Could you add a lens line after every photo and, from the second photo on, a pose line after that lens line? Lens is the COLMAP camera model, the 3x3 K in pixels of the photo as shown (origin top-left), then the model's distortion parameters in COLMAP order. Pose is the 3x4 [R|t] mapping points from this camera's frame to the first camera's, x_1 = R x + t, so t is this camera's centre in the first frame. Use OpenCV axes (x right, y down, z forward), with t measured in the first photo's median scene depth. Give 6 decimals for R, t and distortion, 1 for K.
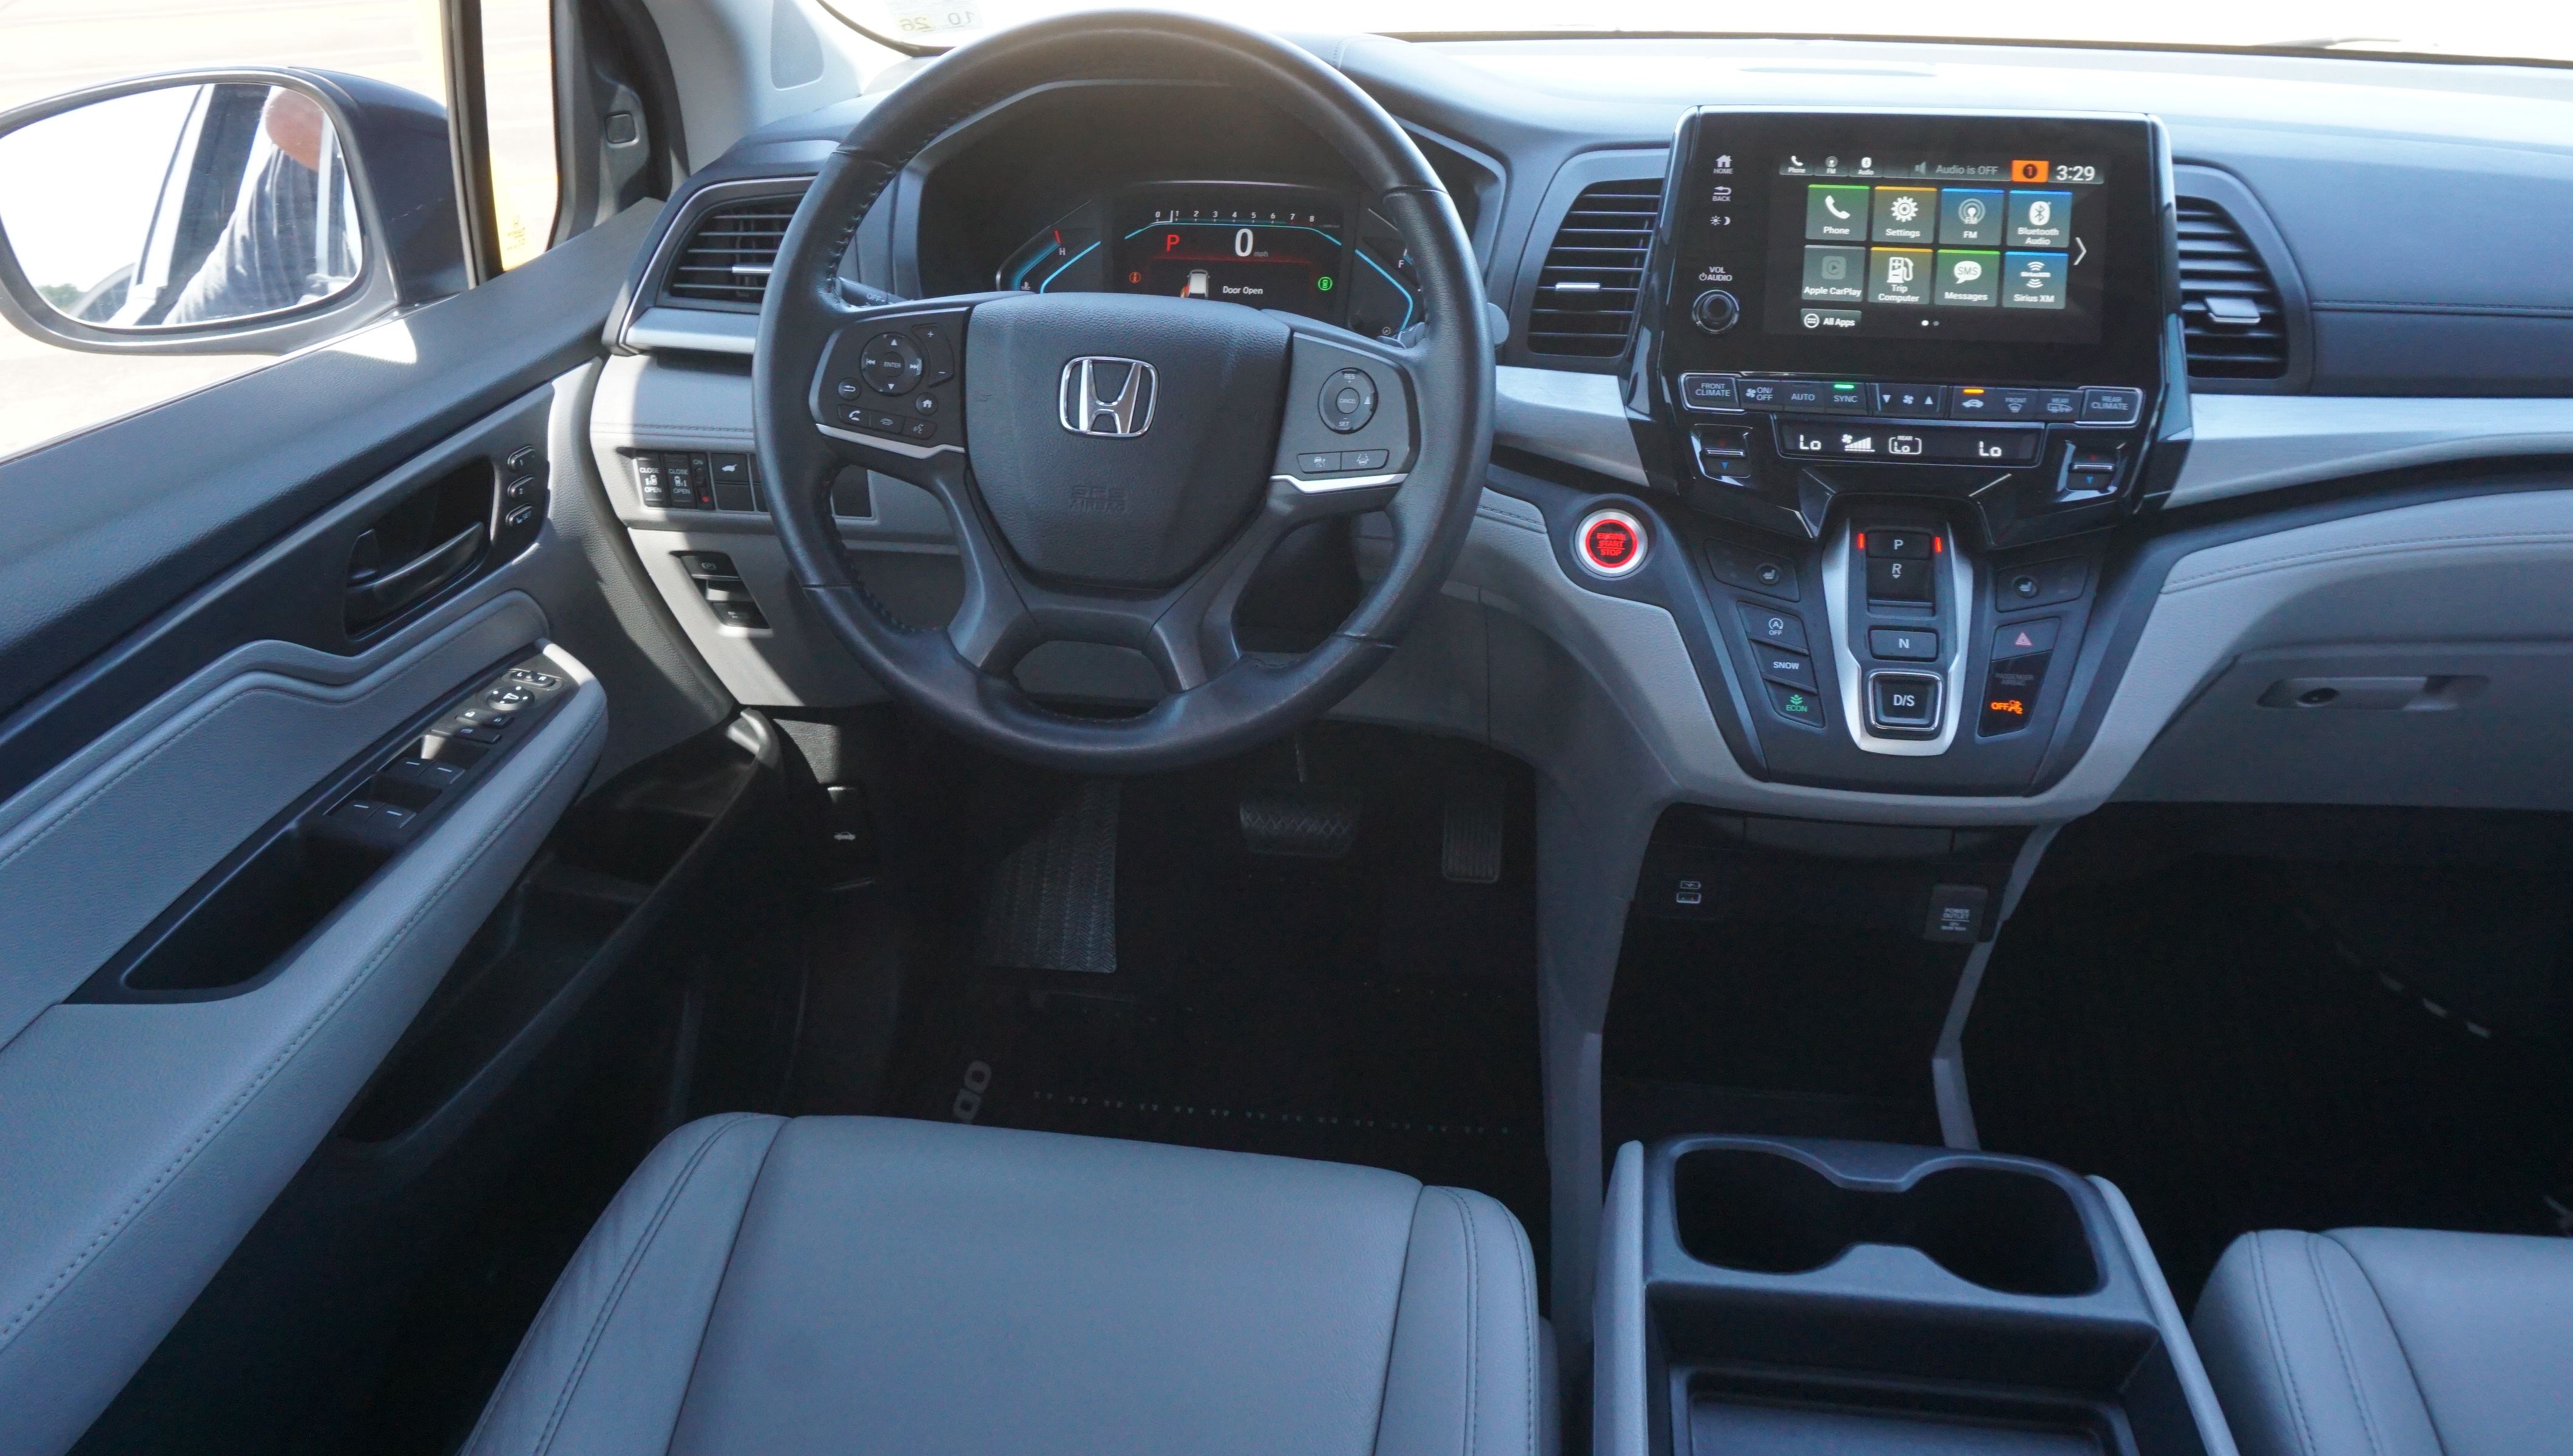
lens RADIAL K [[1730.6, 0, 1294.0], [0, 1730.6, 719.2], [0, 0, 1]] dist [-0.050938, 0.040150]
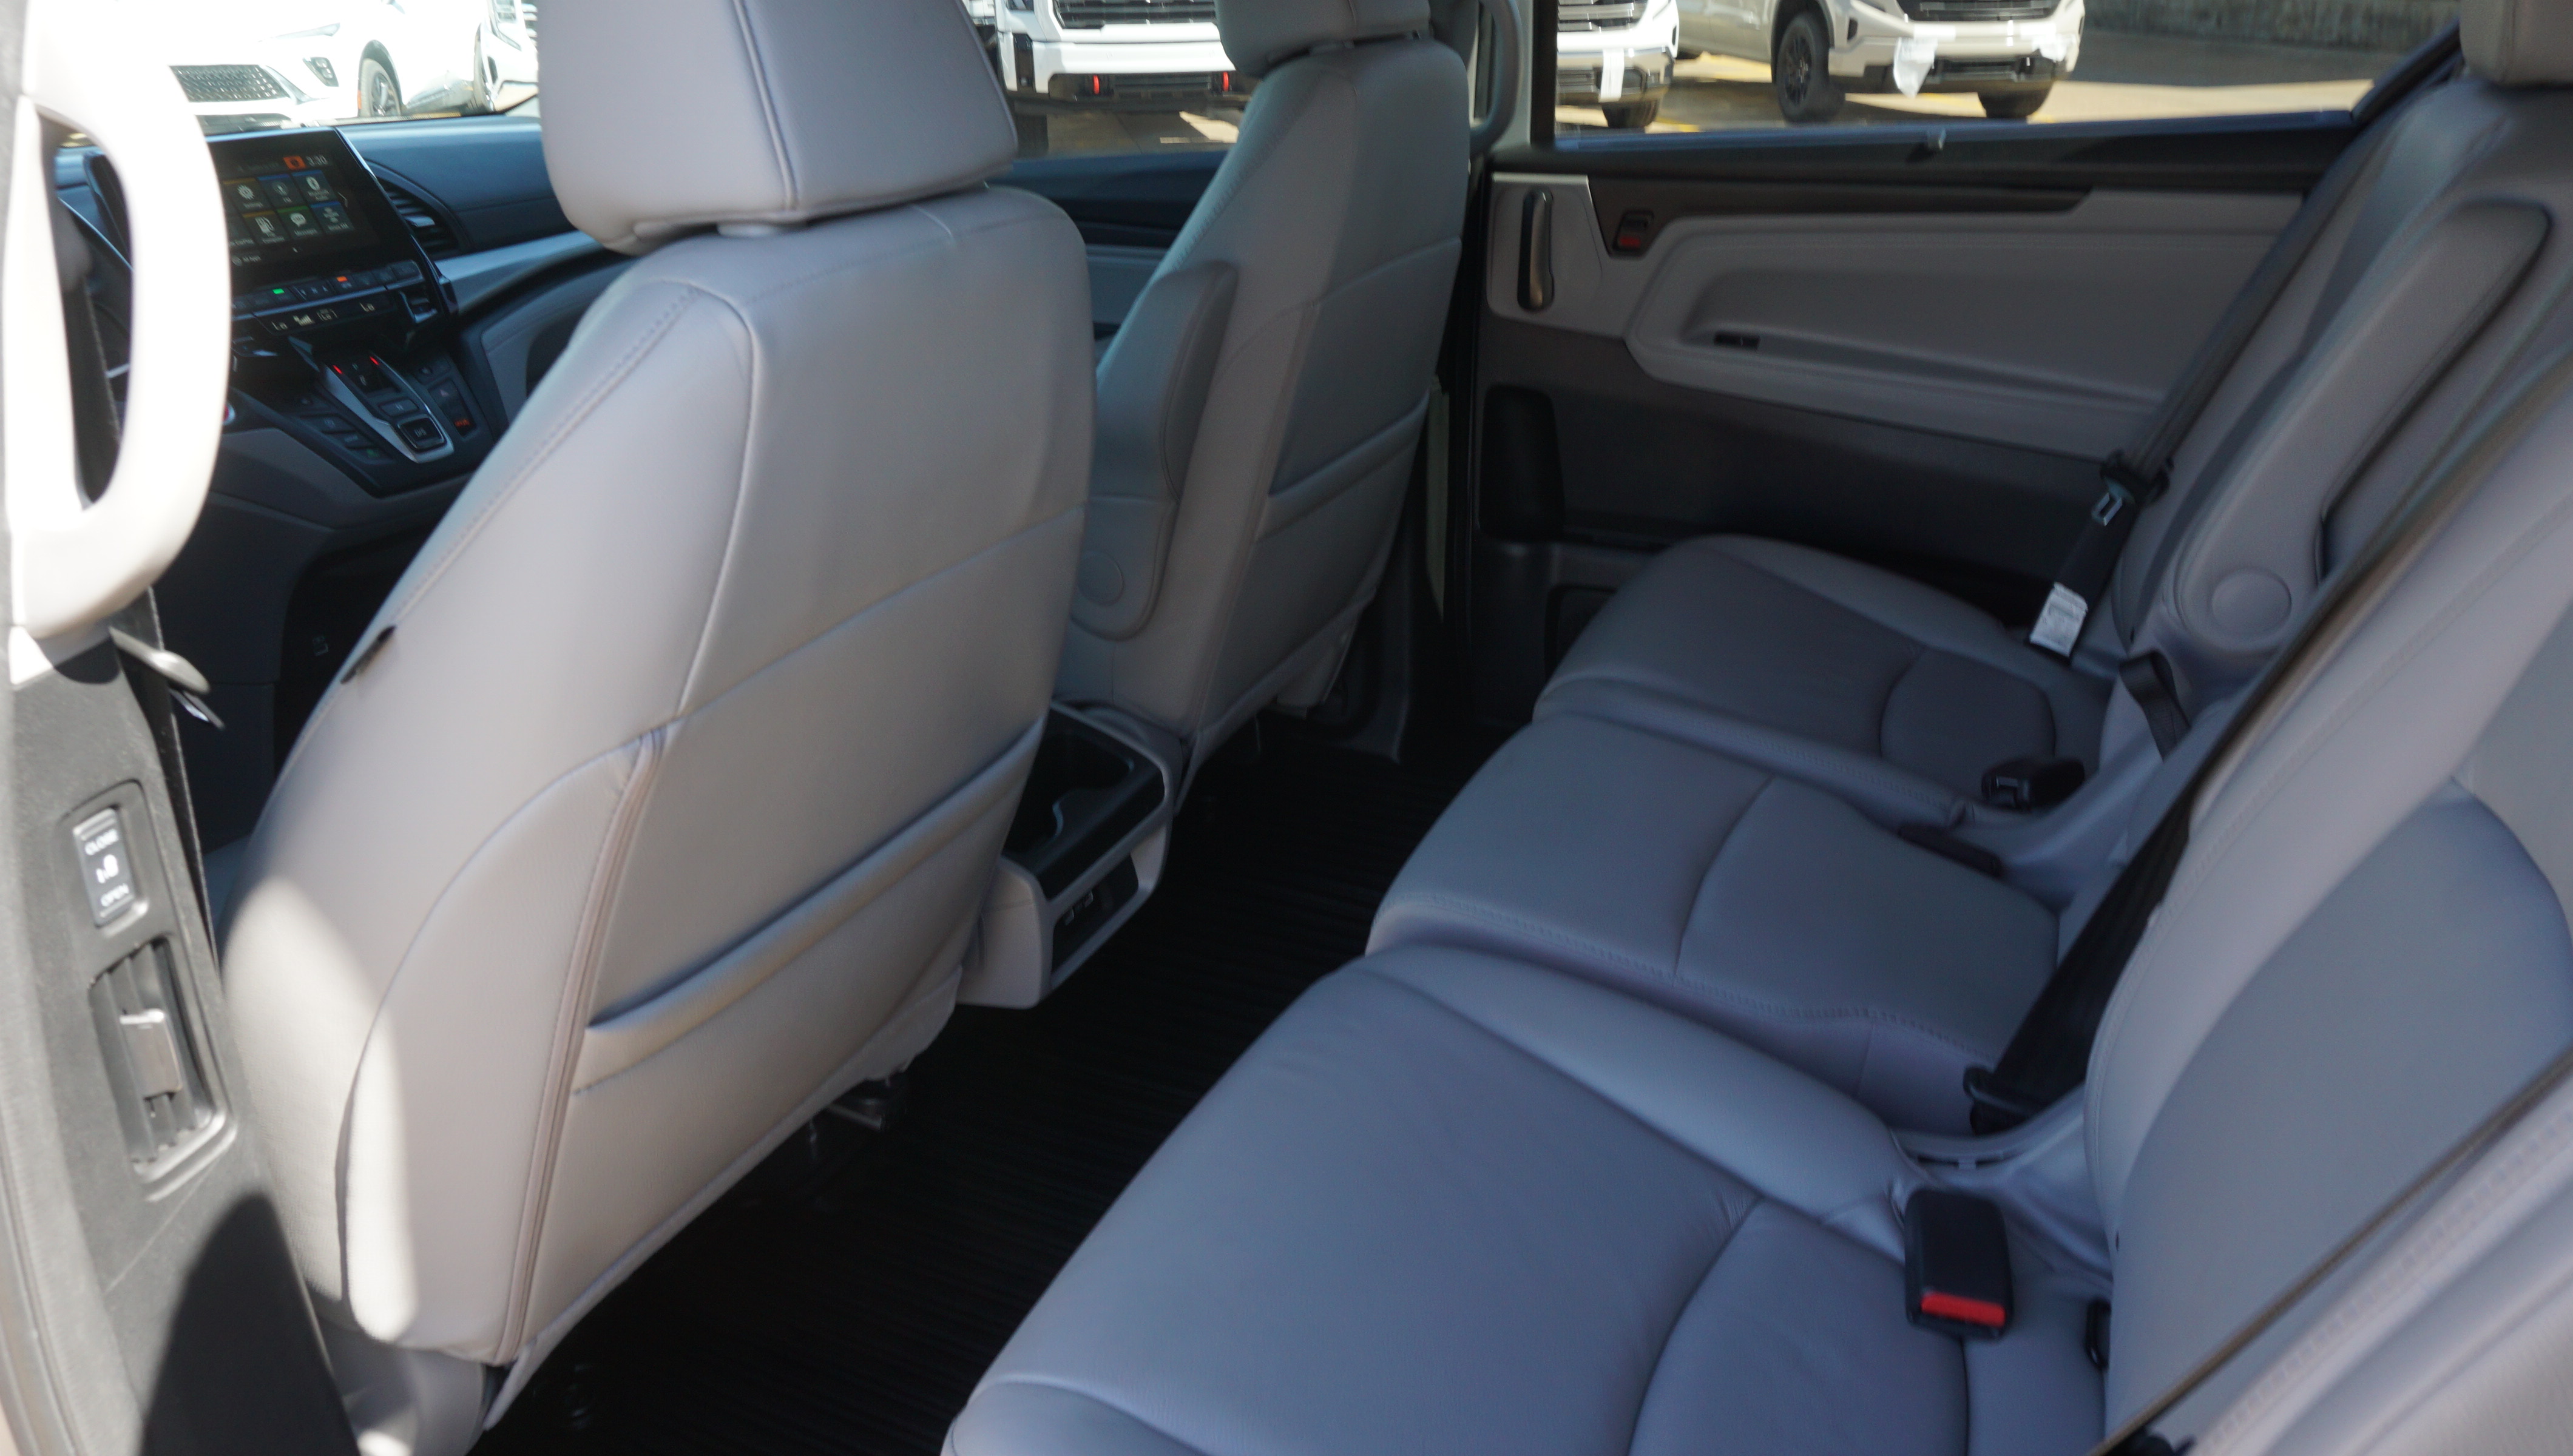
lens RADIAL K [[1730.6, 0, 1276.2], [0, 1730.6, 719.3], [0, 0, 1]] dist [-0.050938, 0.040150]
pose [[0.297820, -0.384648, 0.873699, -1.039120], [0.485941, 0.848863, 0.208070, 0.299636], [-0.821684, 0.362598, 0.439724, -0.413956]]
